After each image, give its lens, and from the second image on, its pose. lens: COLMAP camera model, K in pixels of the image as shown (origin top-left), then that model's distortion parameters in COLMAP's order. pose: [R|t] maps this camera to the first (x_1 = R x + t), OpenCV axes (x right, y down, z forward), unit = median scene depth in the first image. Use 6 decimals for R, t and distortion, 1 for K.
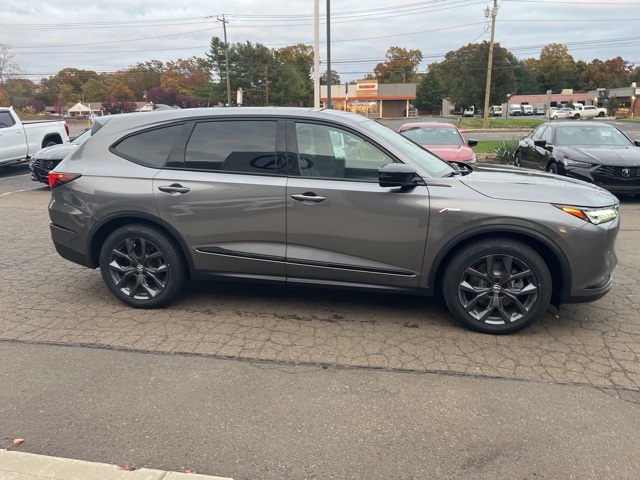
lens RADIAL K [[481.9, 0, 318.8], [0, 481.9, 239.9], [0, 0, 1]] dist [0.078853, -0.101493]
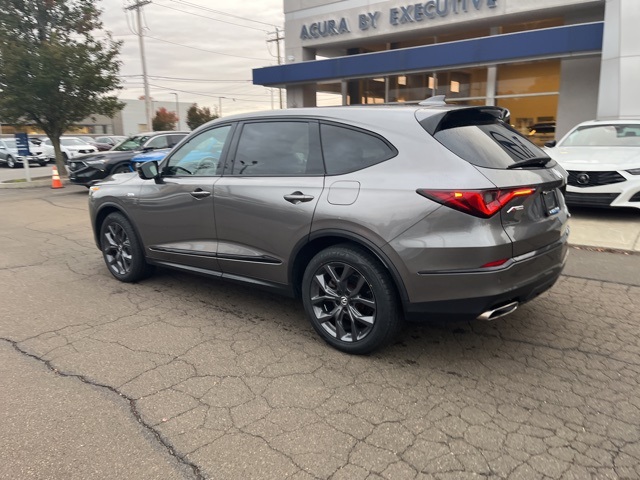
lens RADIAL K [[481.9, 0, 318.3], [0, 481.9, 240.7], [0, 0, 1]] dist [0.078853, -0.101493]
pose [[-0.878991, -0.074955, 0.470911, -0.610375], [0.146551, 0.897306, 0.416372, -0.480160], [-0.453760, 0.435000, -0.777739, 2.036995]]
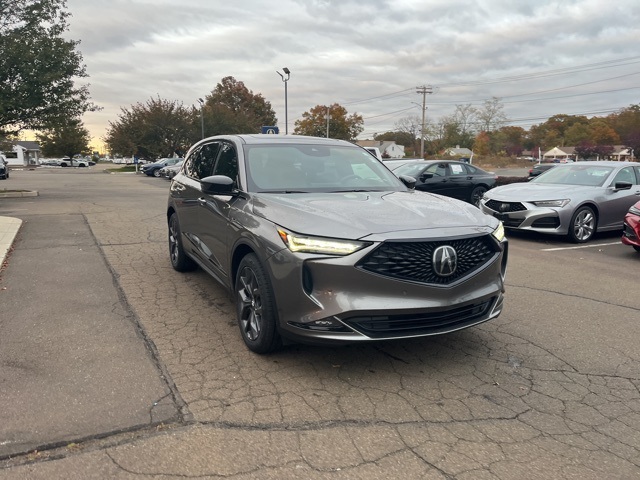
lens RADIAL K [[481.9, 0, 318.4], [0, 481.9, 241.6], [0, 0, 1]] dist [0.078853, -0.101493]
pose [[0.614155, 0.148573, -0.775074, 1.059825], [-0.212352, 0.977008, 0.019018, -0.064193], [0.760079, 0.152908, 0.631585, 0.390604]]
